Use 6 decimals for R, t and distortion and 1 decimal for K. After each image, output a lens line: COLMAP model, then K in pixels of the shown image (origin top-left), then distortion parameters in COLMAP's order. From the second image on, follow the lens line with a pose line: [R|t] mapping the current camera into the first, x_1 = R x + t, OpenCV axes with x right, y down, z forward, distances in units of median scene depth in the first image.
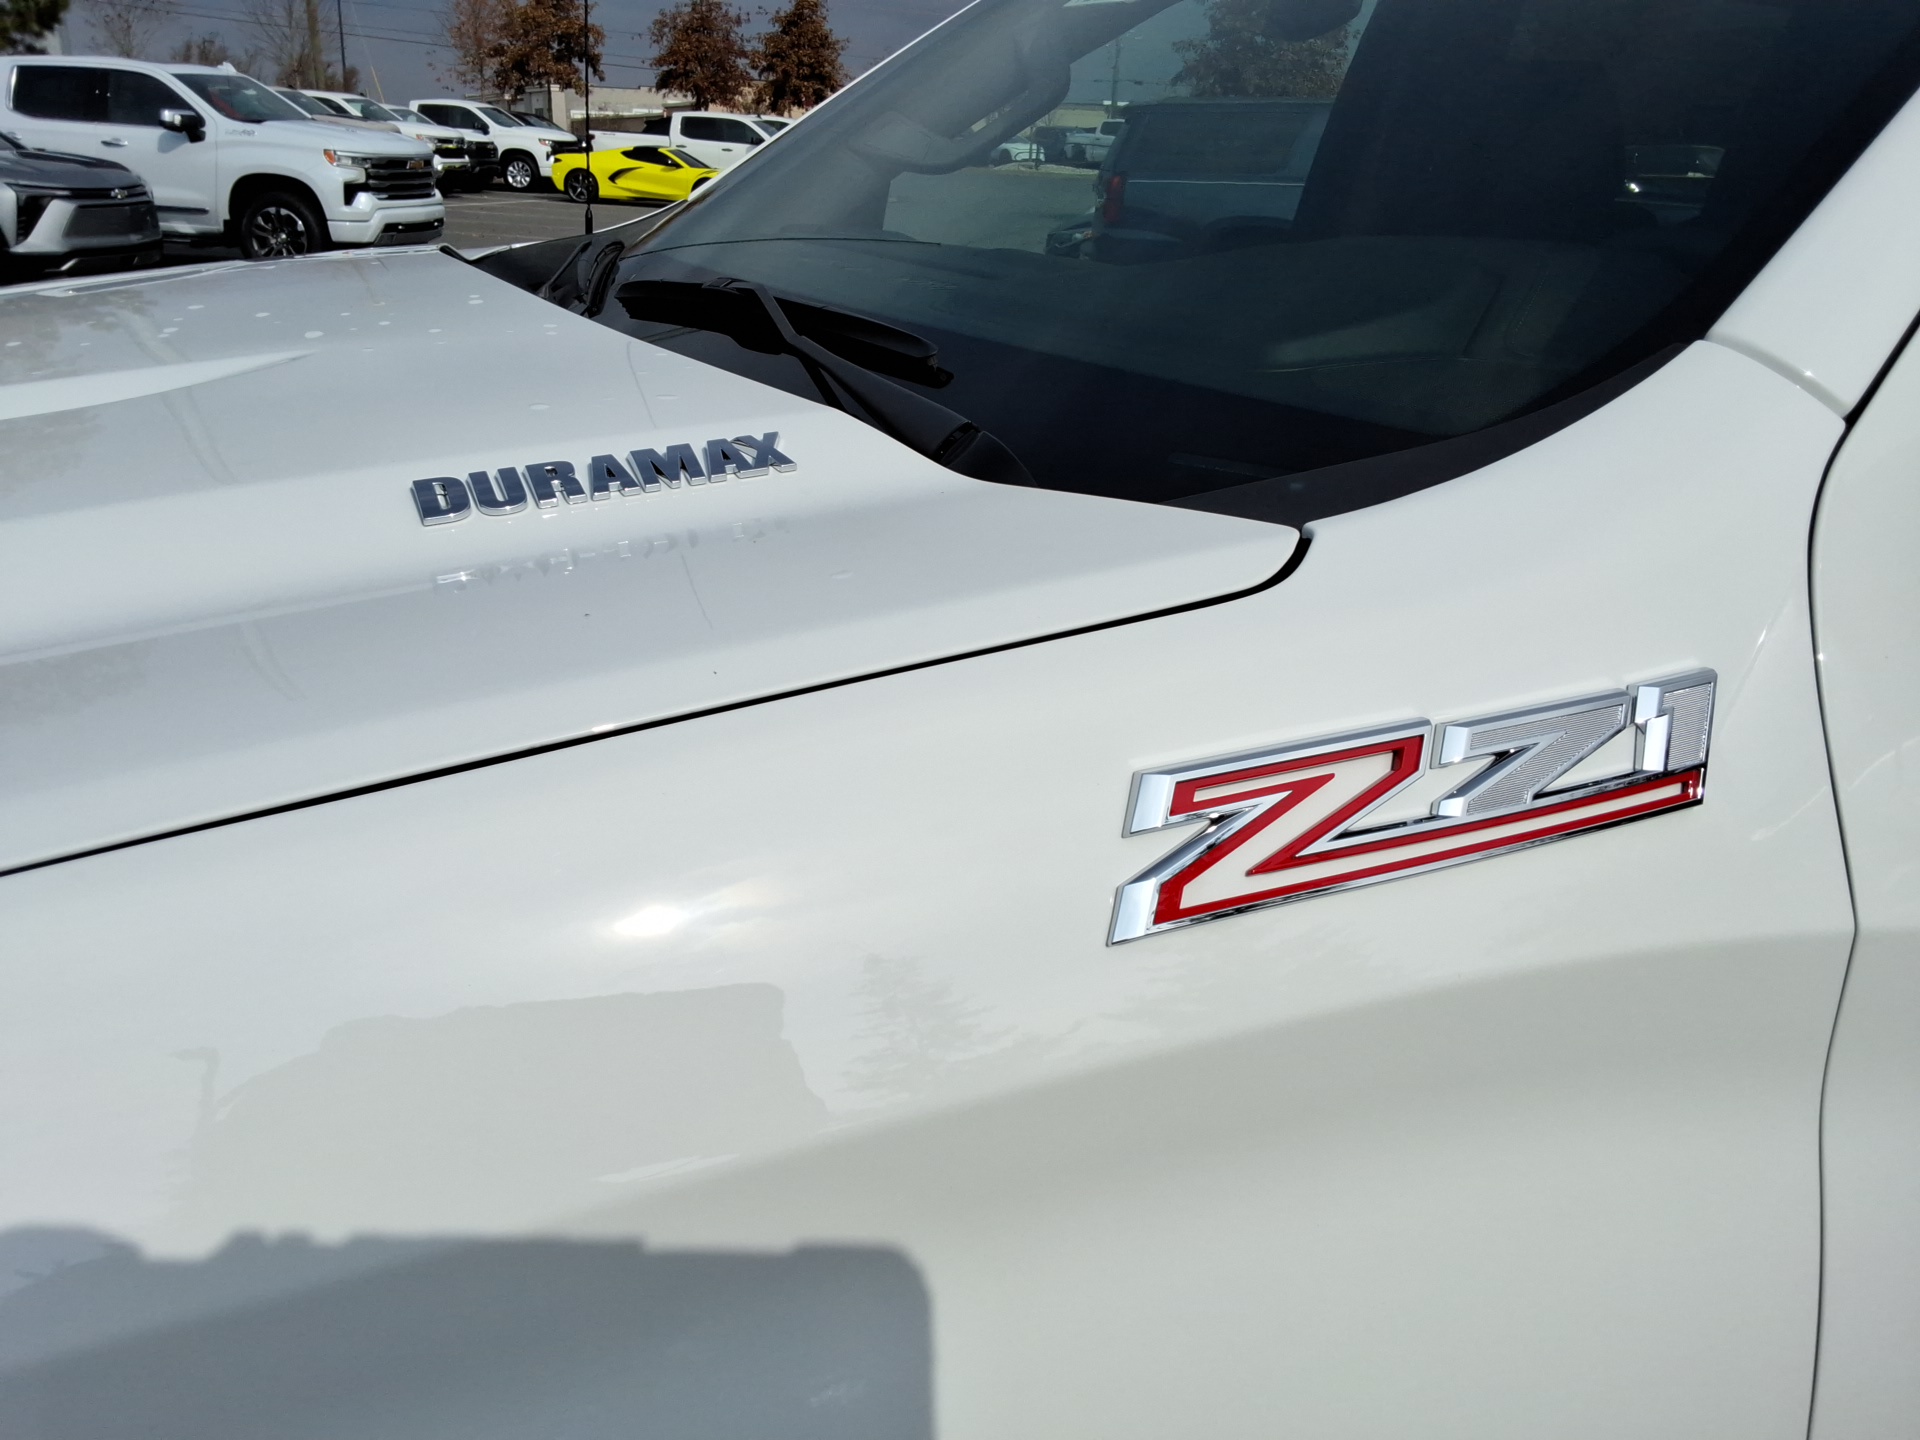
lens RADIAL K [[1541.4, 0, 984.7], [0, 1541.4, 713.8], [0, 0, 1]] dist [0.106538, -0.166298]
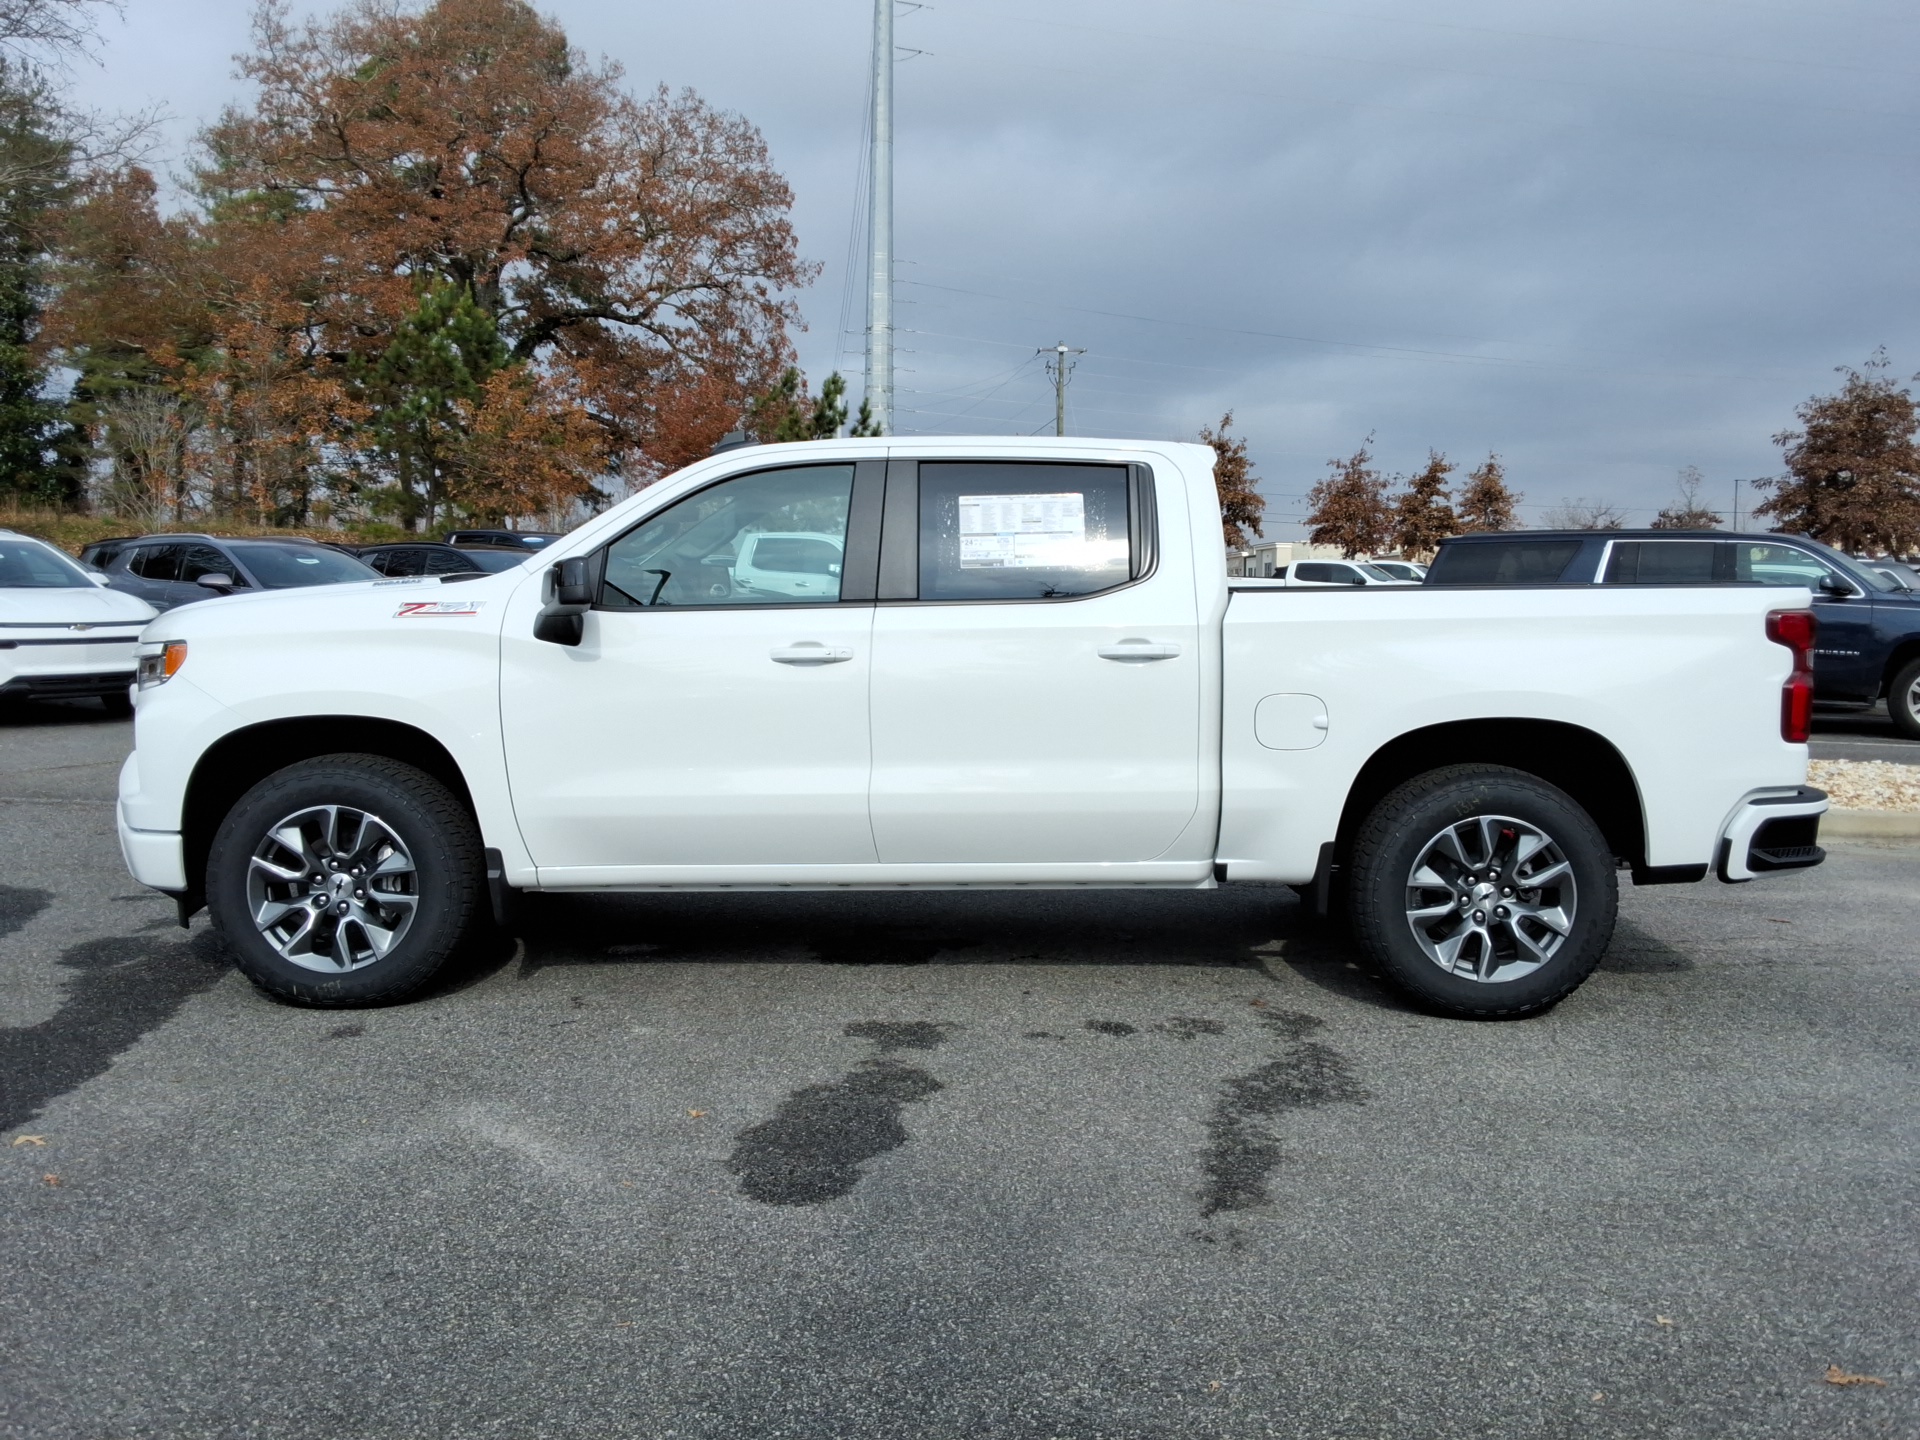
lens RADIAL K [[1541.4, 0, 978.6], [0, 1541.4, 728.7], [0, 0, 1]] dist [0.106538, -0.166298]
pose [[0.894514, 0.026205, -0.446270, 0.097105], [-0.140884, 0.963935, -0.225789, 0.031542], [0.424259, 0.264844, 0.865946, -0.071861]]
